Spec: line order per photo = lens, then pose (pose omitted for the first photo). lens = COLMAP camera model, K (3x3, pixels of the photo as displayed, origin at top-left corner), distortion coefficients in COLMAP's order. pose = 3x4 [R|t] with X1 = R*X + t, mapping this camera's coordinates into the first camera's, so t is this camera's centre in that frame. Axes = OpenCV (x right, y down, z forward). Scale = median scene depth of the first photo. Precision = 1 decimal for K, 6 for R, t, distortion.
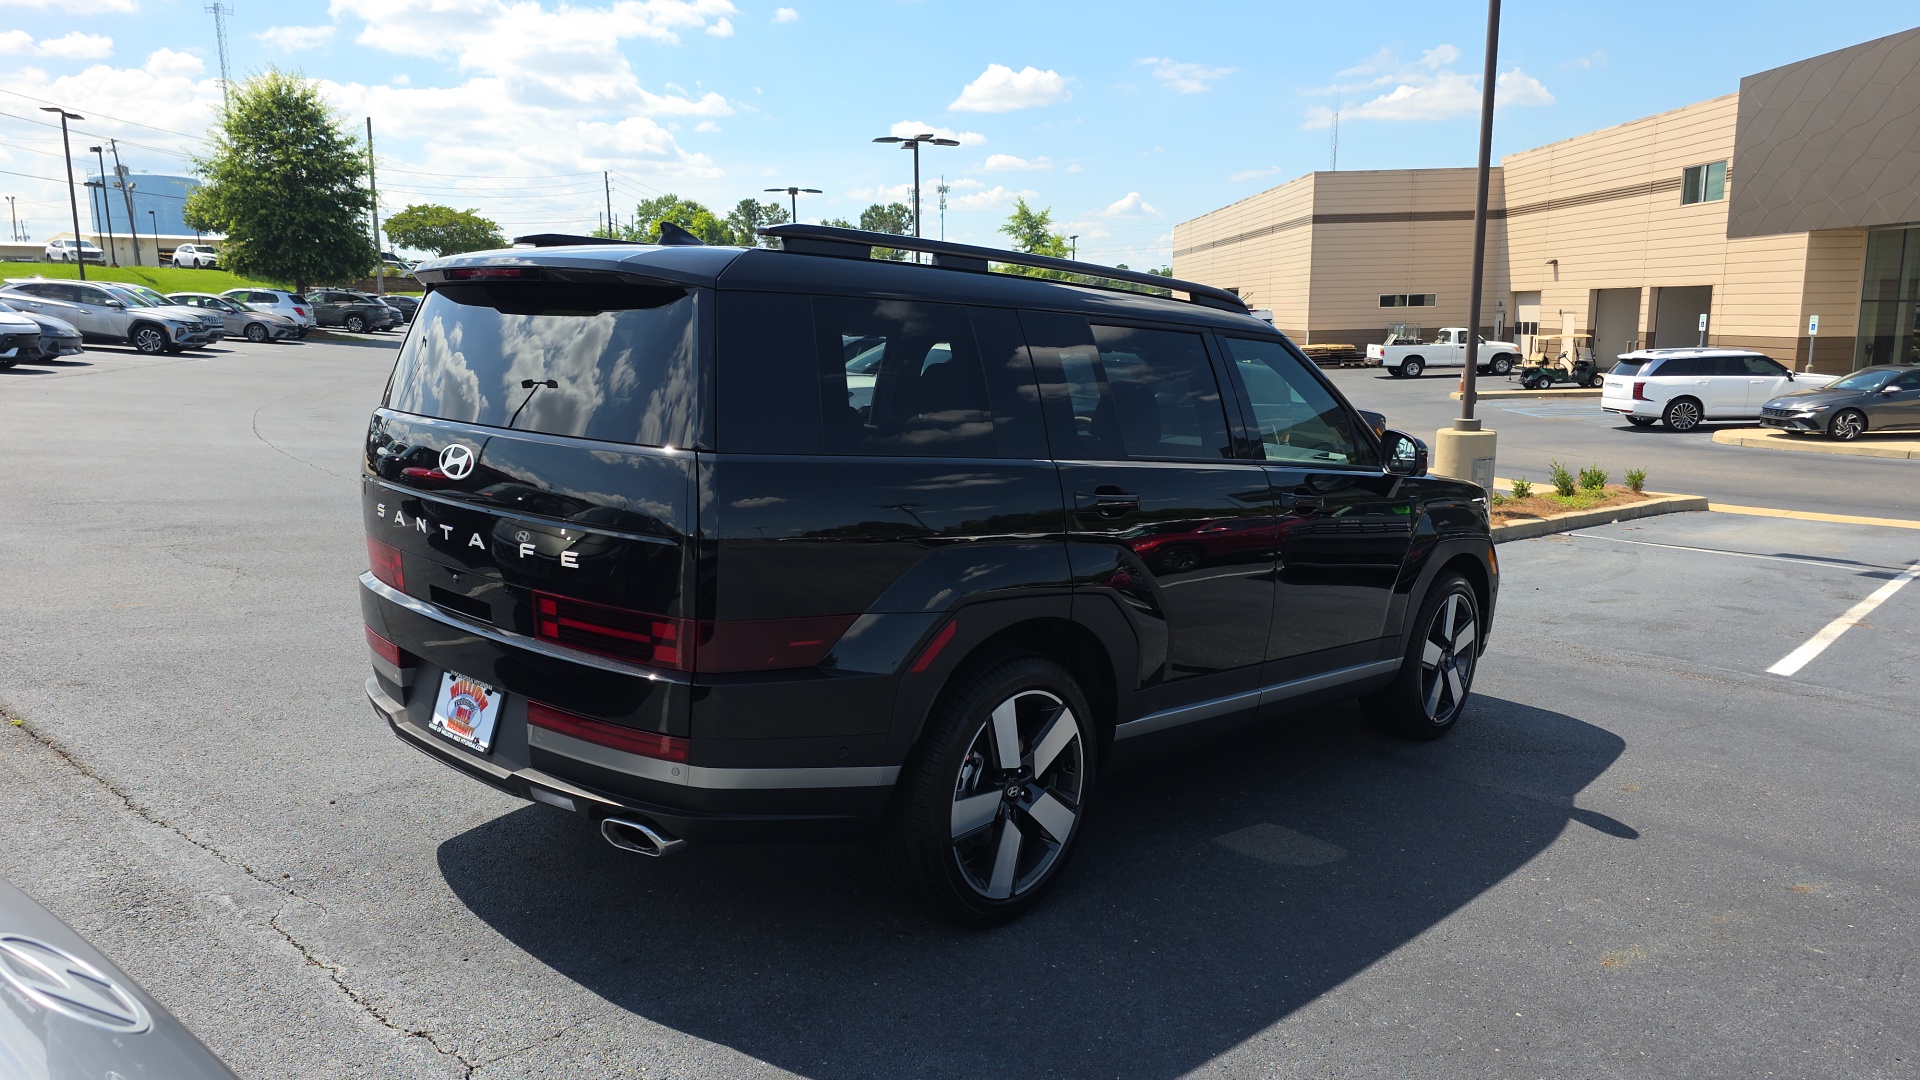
lens RADIAL K [[1274.5, 0, 909.5], [0, 1274.5, 534.7], [0, 0, 1]] dist [0.068823, -0.055076]
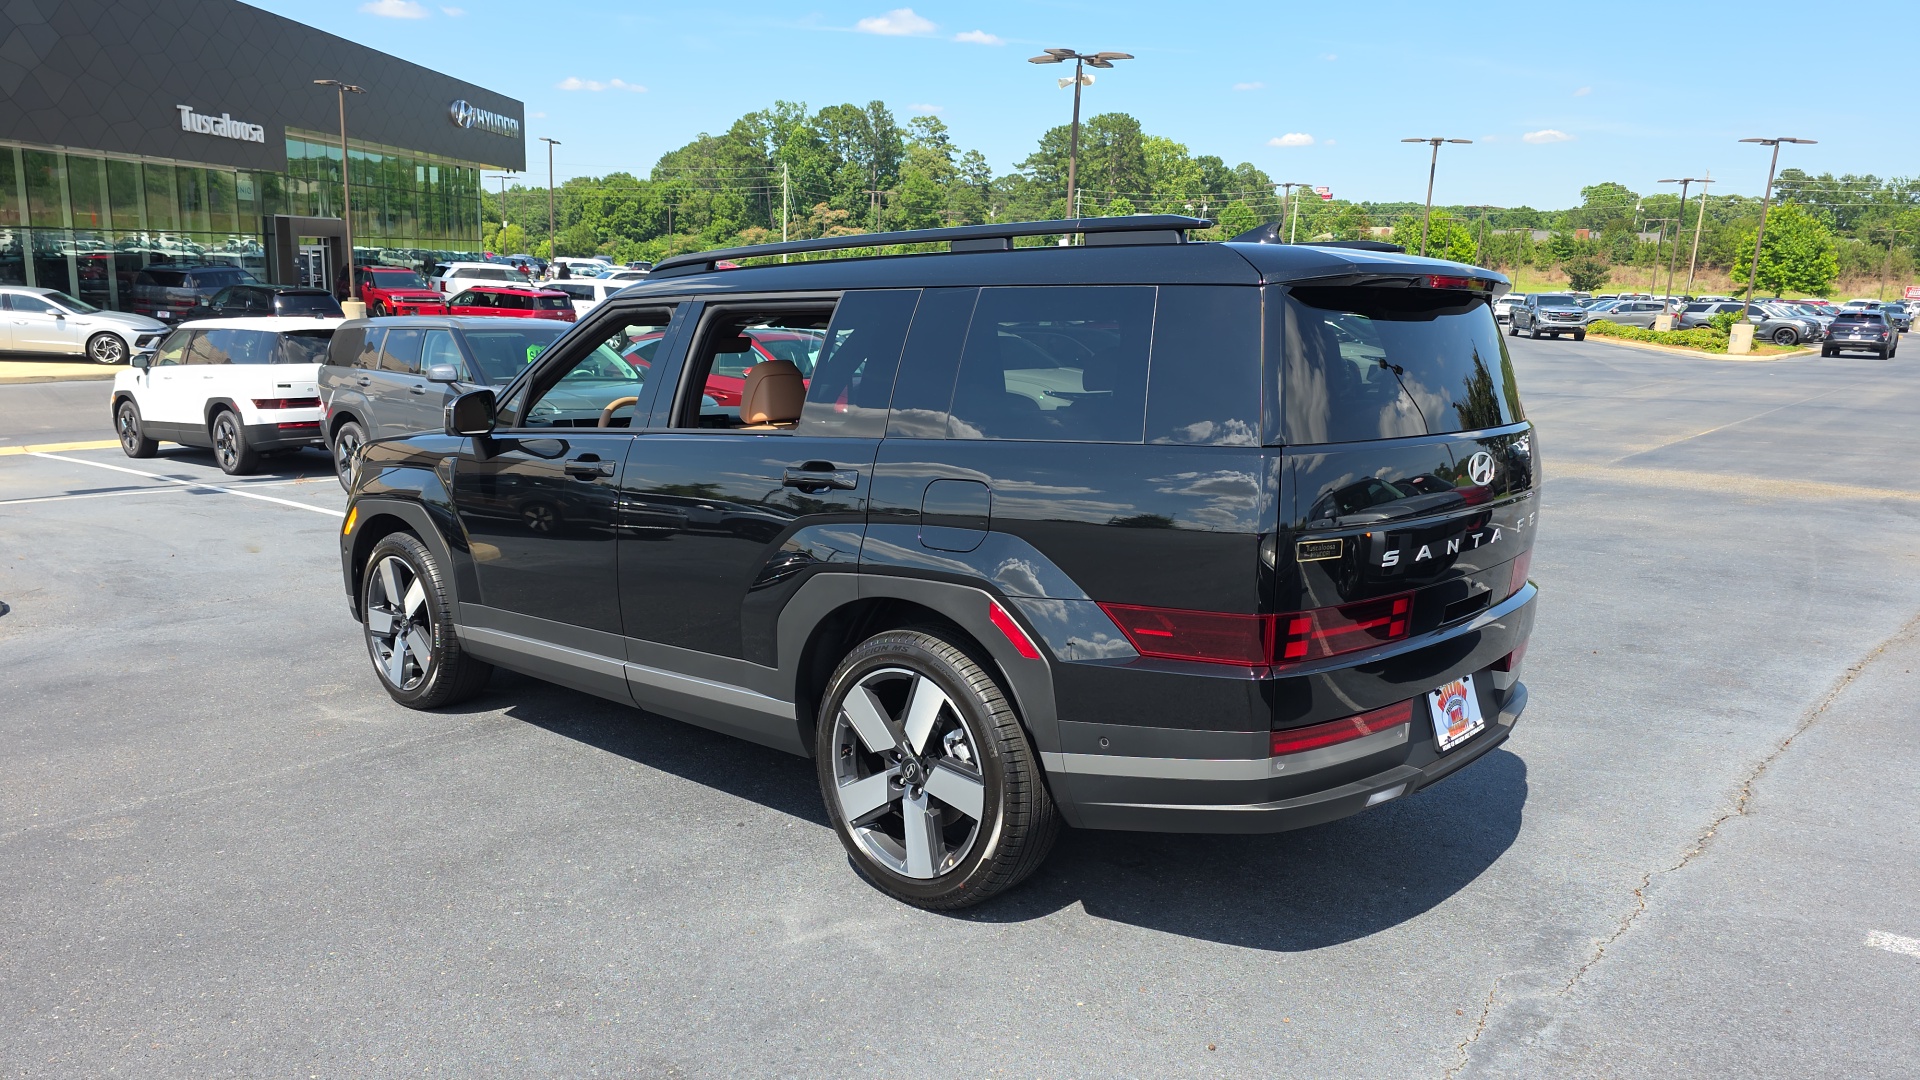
lens RADIAL K [[1300.7, 0, 932.9], [0, 1300.7, 542.8], [0, 0, 1]] dist [0.055800, -0.057066]
pose [[-0.014640, -0.201670, 0.979344, -1.314069], [0.131451, 0.970560, 0.201827, -0.255254], [-0.991215, 0.131691, 0.012301, 1.357501]]
